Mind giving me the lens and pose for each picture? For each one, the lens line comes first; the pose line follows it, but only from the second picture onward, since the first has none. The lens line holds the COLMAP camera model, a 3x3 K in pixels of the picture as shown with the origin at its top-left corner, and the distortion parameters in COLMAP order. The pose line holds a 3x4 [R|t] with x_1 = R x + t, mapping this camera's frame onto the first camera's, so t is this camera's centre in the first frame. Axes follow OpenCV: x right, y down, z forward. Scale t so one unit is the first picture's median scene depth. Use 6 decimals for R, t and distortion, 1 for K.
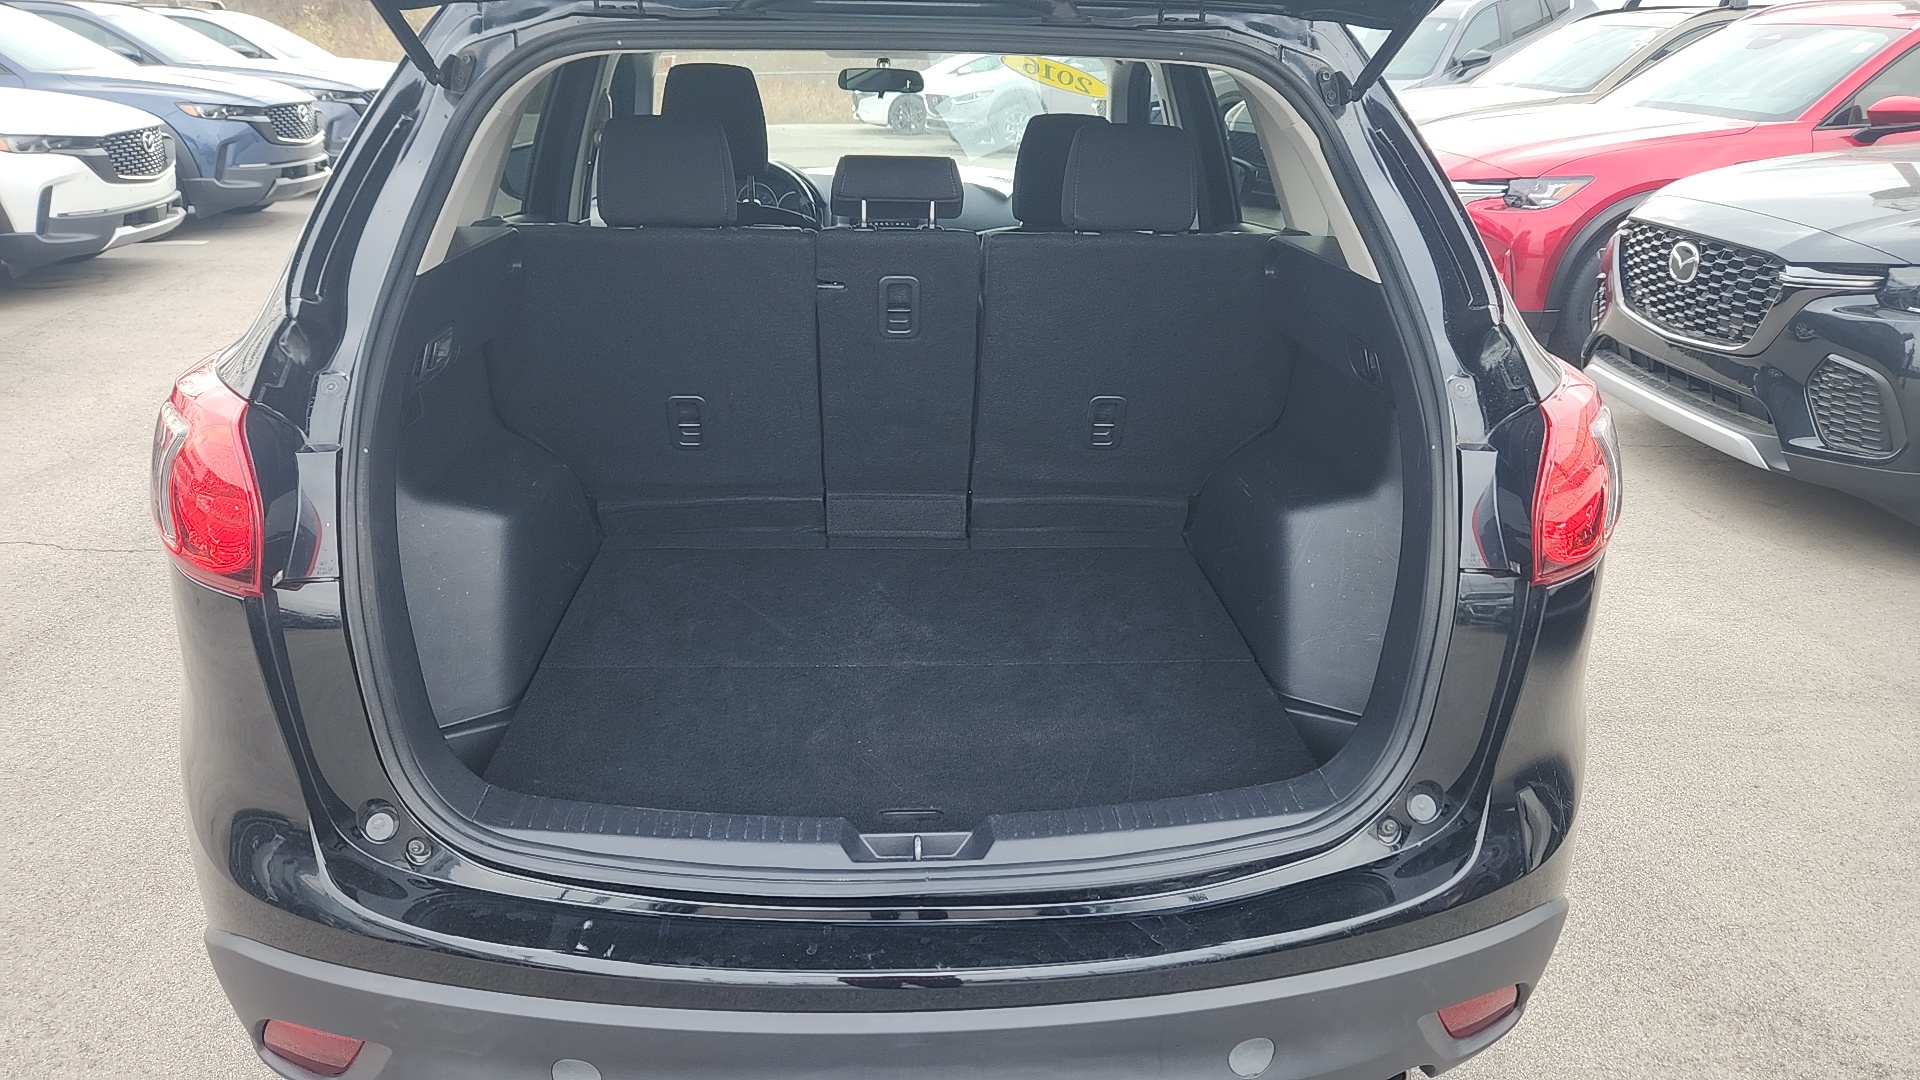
lens RADIAL K [[1288.2, 0, 964.9], [0, 1288.2, 536.1], [0, 0, 1]] dist [0.082036, -0.089616]
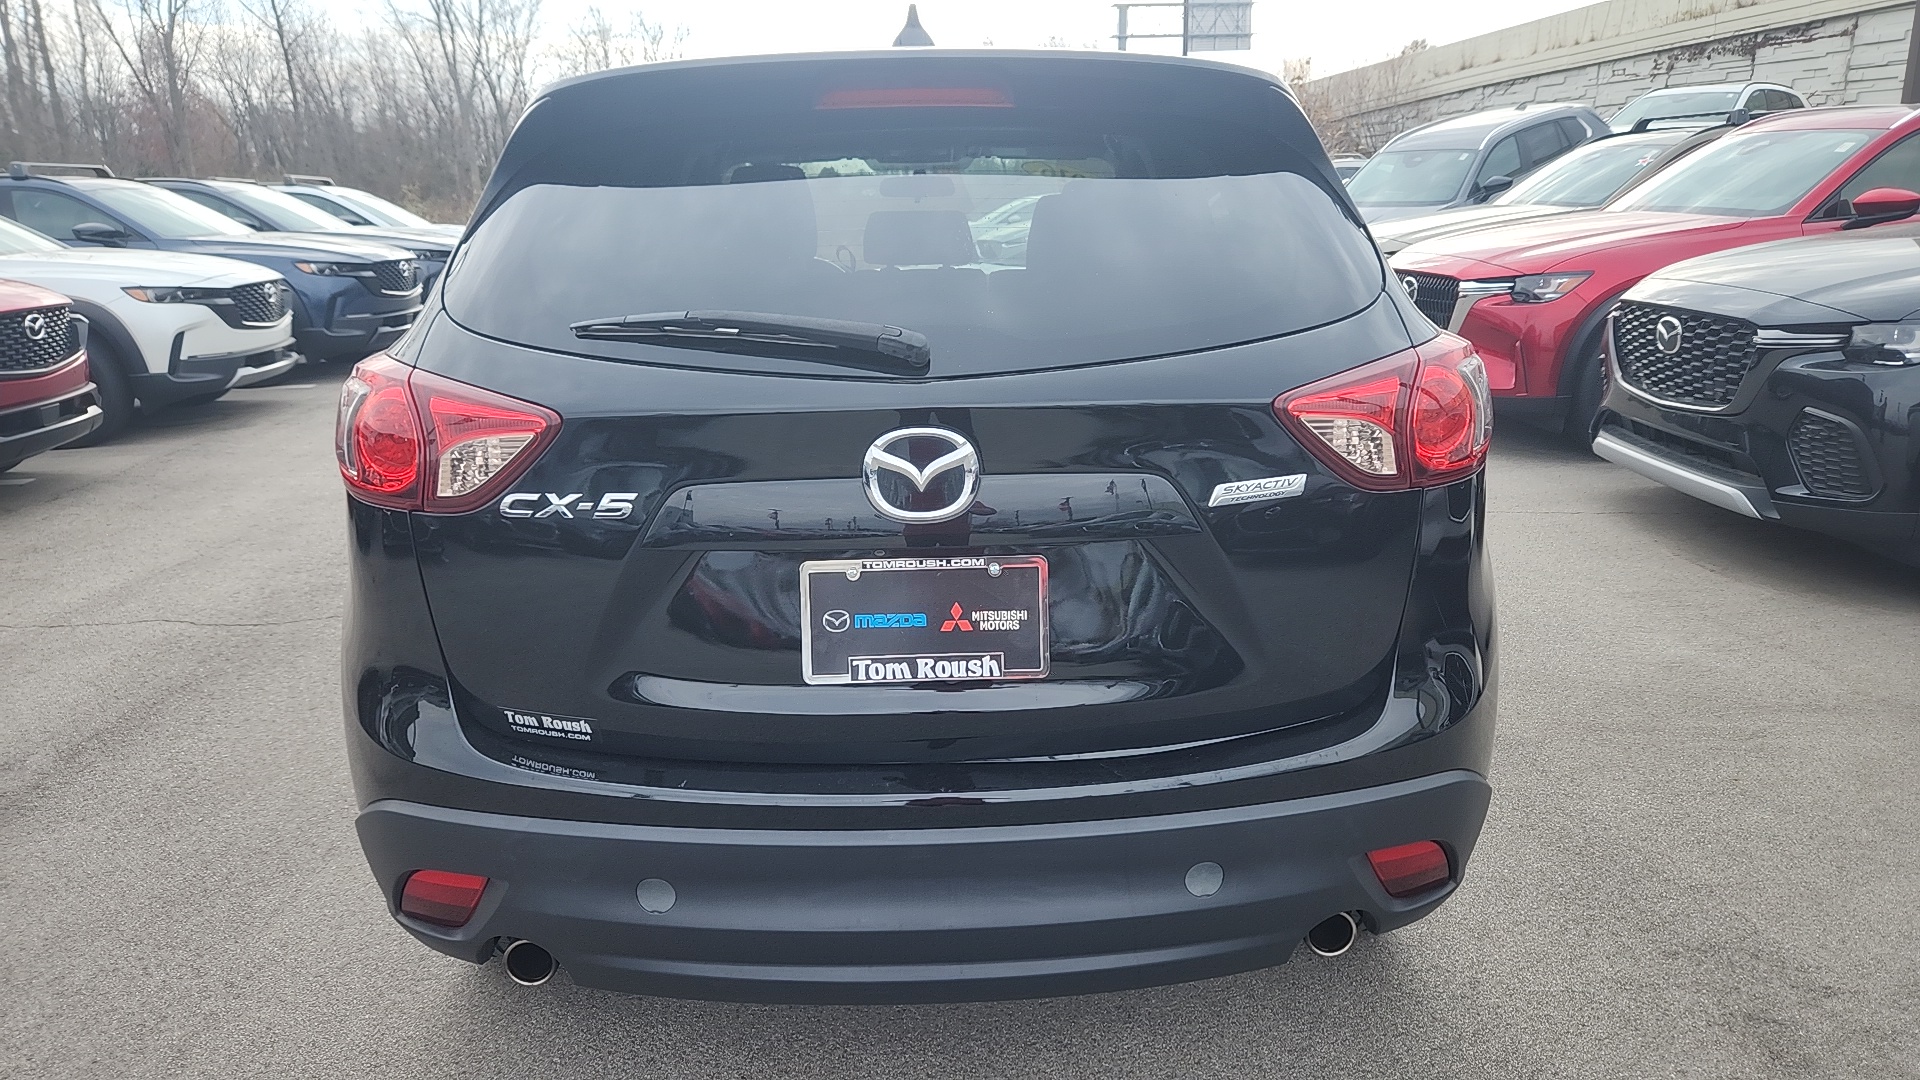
lens RADIAL K [[1329.6, 0, 976.1], [0, 1329.6, 543.0], [0, 0, 1]] dist [0.050442, -0.064923]
pose [[0.998686, -0.026086, -0.044118, 0.025131], [0.020562, 0.992398, -0.121341, 0.082802], [0.046948, 0.120275, 0.991630, -0.098095]]
